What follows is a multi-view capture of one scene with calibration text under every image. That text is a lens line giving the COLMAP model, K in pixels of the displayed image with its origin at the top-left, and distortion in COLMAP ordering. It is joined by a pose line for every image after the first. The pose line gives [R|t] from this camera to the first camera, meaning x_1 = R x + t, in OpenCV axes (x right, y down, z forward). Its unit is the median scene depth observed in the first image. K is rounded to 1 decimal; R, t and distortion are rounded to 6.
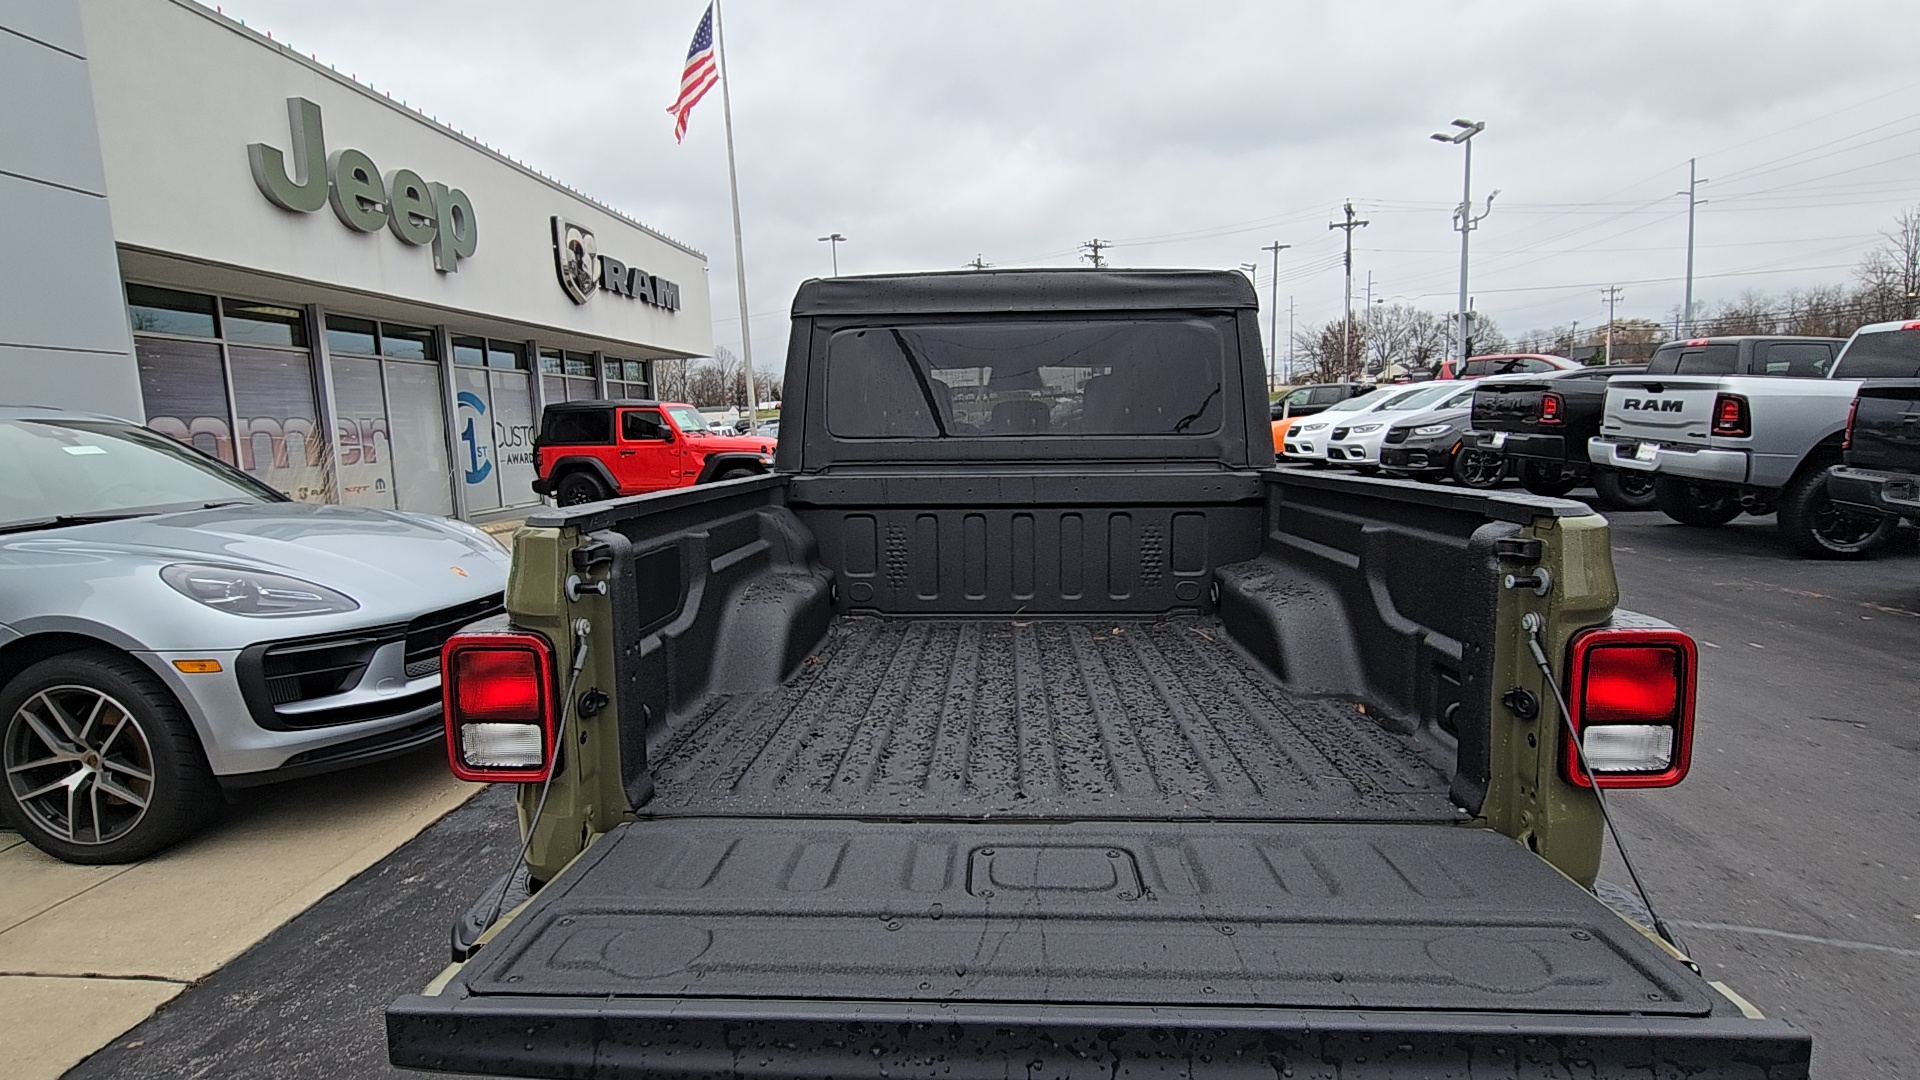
lens RADIAL K [[969.8, 0, 946.8], [0, 969.8, 551.9], [0, 0, 1]] dist [0.000230, -0.000309]
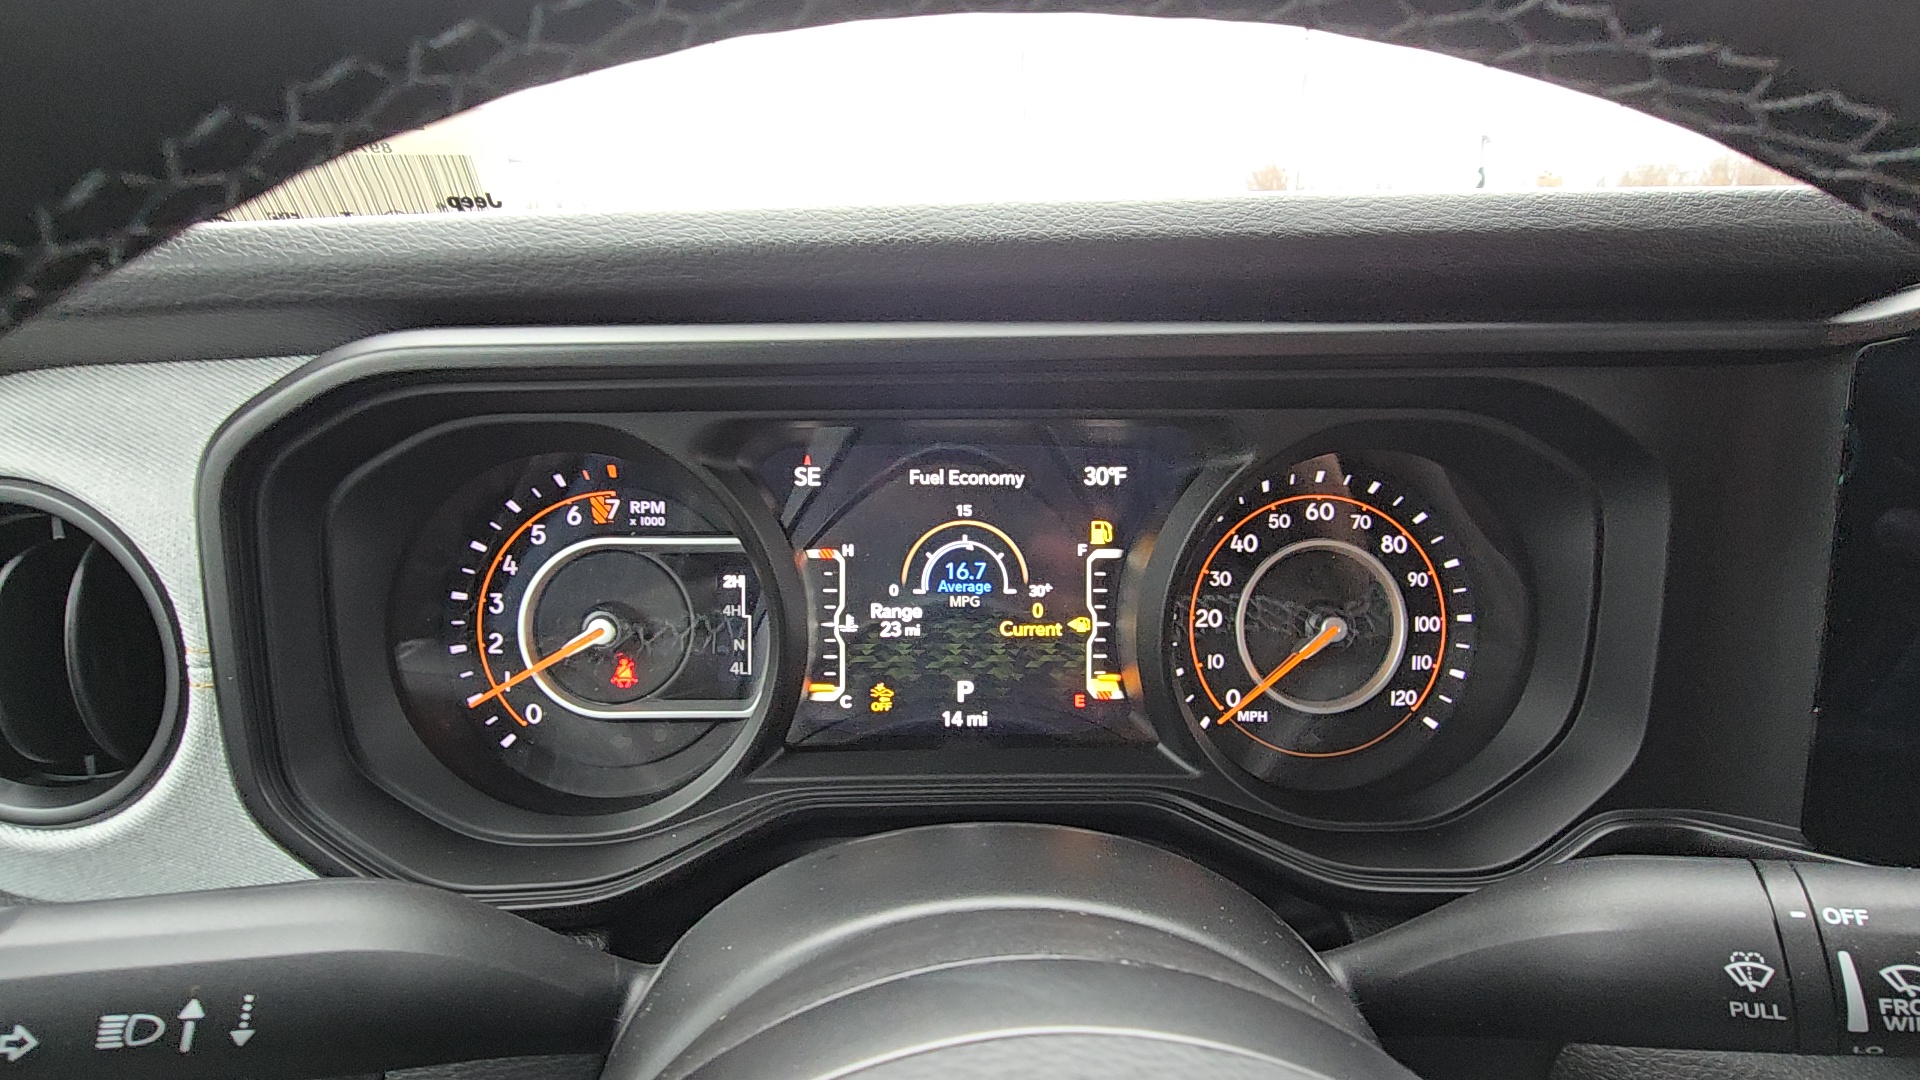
lens RADIAL K [[969.8, 0, 953.4], [0, 969.8, 547.6], [0, 0, 1]] dist [0.000230, -0.000309]
pose [[0.995033, -0.013044, 0.098683, -0.004793], [-0.002018, 0.988531, 0.151007, -0.044762], [-0.099521, -0.150456, 0.983595, 0.366057]]
